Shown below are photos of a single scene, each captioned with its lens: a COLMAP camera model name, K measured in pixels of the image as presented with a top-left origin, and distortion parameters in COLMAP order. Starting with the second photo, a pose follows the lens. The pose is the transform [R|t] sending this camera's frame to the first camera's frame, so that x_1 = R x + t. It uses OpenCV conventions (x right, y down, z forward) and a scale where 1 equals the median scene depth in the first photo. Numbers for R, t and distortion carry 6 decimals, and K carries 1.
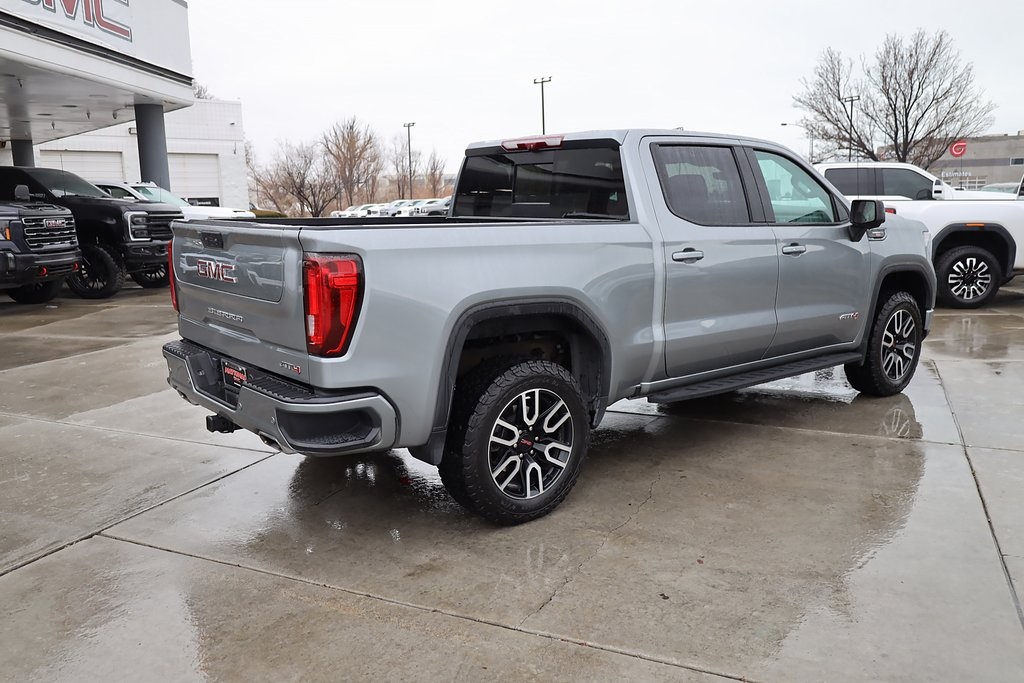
lens RADIAL K [[837.7, 0, 537.0], [0, 837.7, 340.2], [0, 0, 1]] dist [-0.008888, -0.001453]
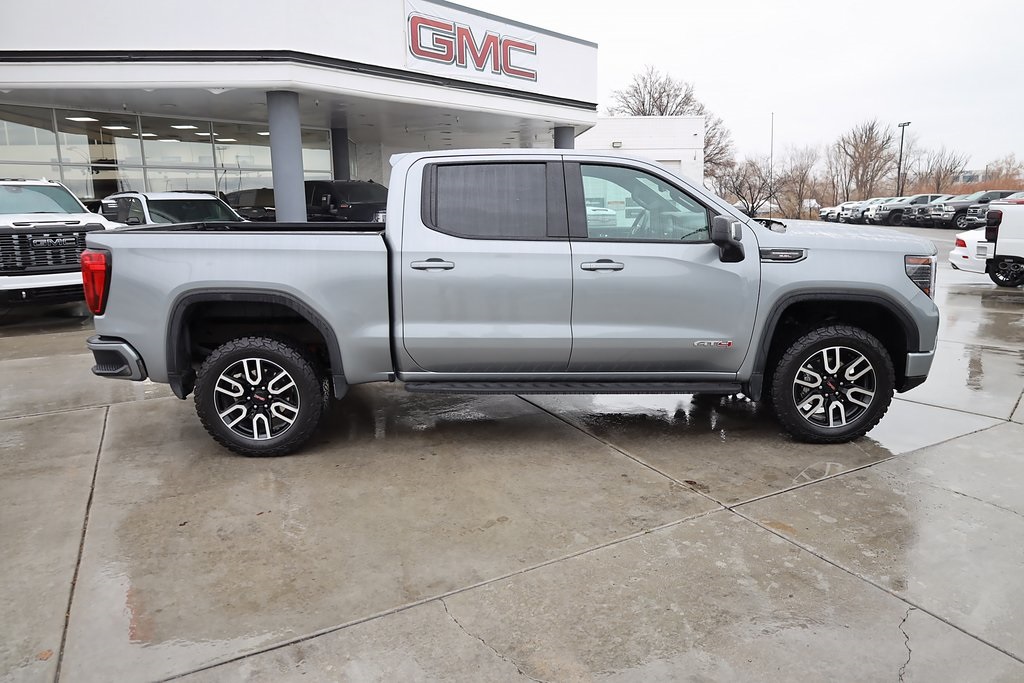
lens RADIAL K [[706.8, 0, 512.0], [0, 706.8, 341.5], [0, 0, 1]] dist [-0.001022, -0.002262]
pose [[0.769159, 0.129966, -0.625702, 0.812195], [-0.106797, 0.991474, 0.074659, -0.076706], [0.630071, 0.009399, 0.776481, 0.314338]]
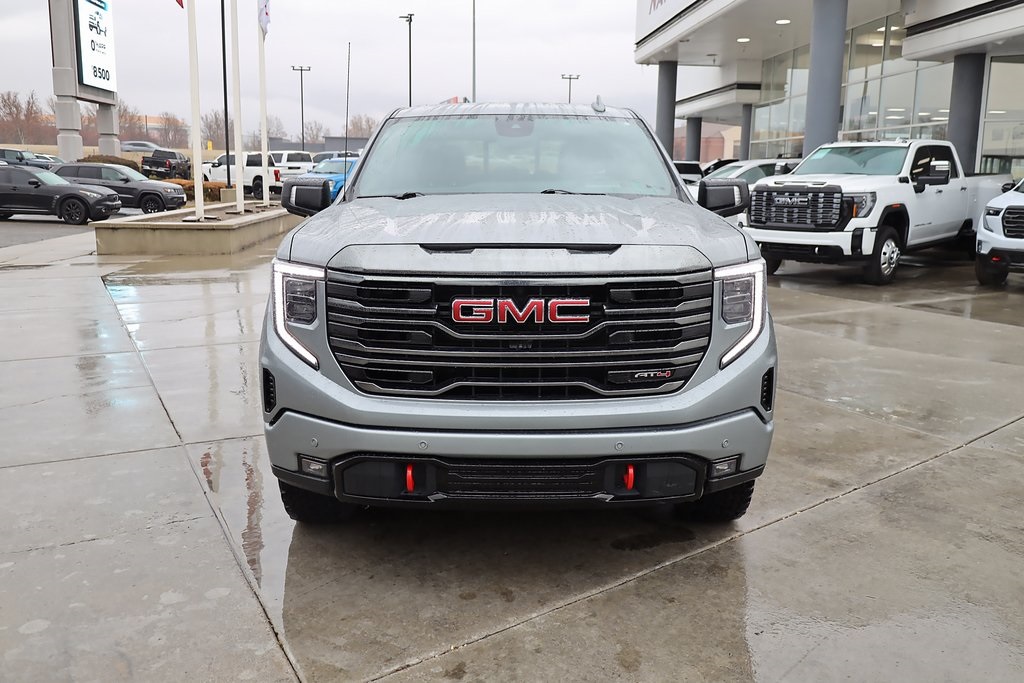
lens RADIAL K [[874.0, 0, 512.0], [0, 874.0, 341.5], [0, 0, 1]] dist [0.002875, 0.000006]
pose [[-0.680555, 0.150819, -0.717007, 0.994490], [-0.121084, 0.941980, 0.313069, -0.346073], [0.722623, 0.299879, -0.622807, 1.934905]]
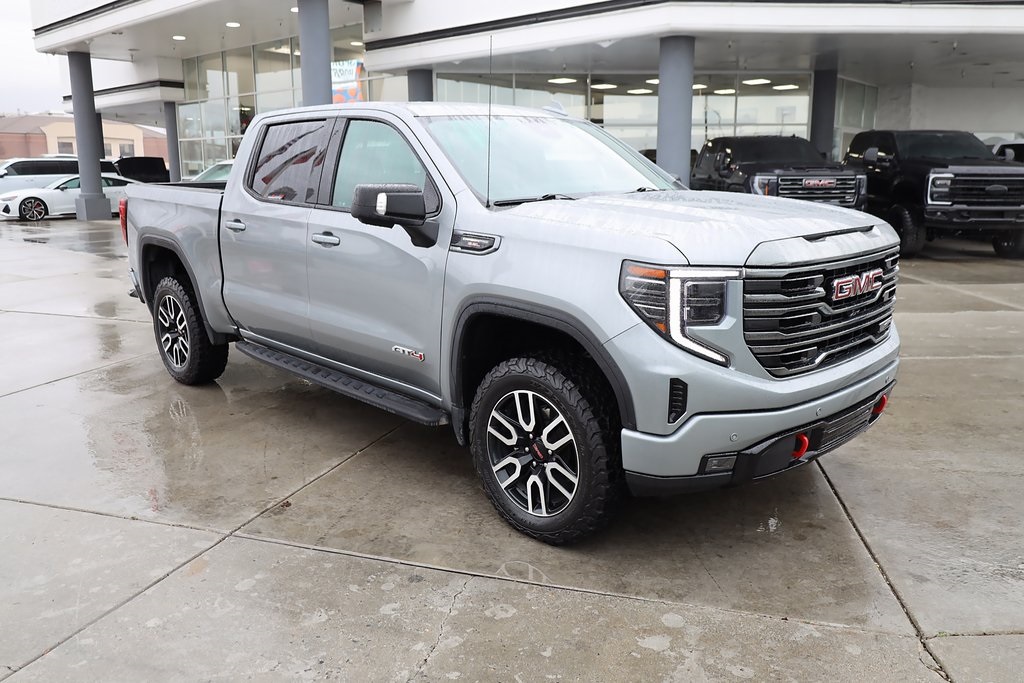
lens RADIAL K [[819.6, 0, 512.0], [0, 819.6, 341.5], [0, 0, 1]] dist [0.014135, -0.044530]
pose [[0.037364, 0.222955, -0.974112, 1.227047], [-0.162734, 0.963138, 0.214201, -0.232930], [0.985962, 0.150518, 0.072269, 1.229956]]
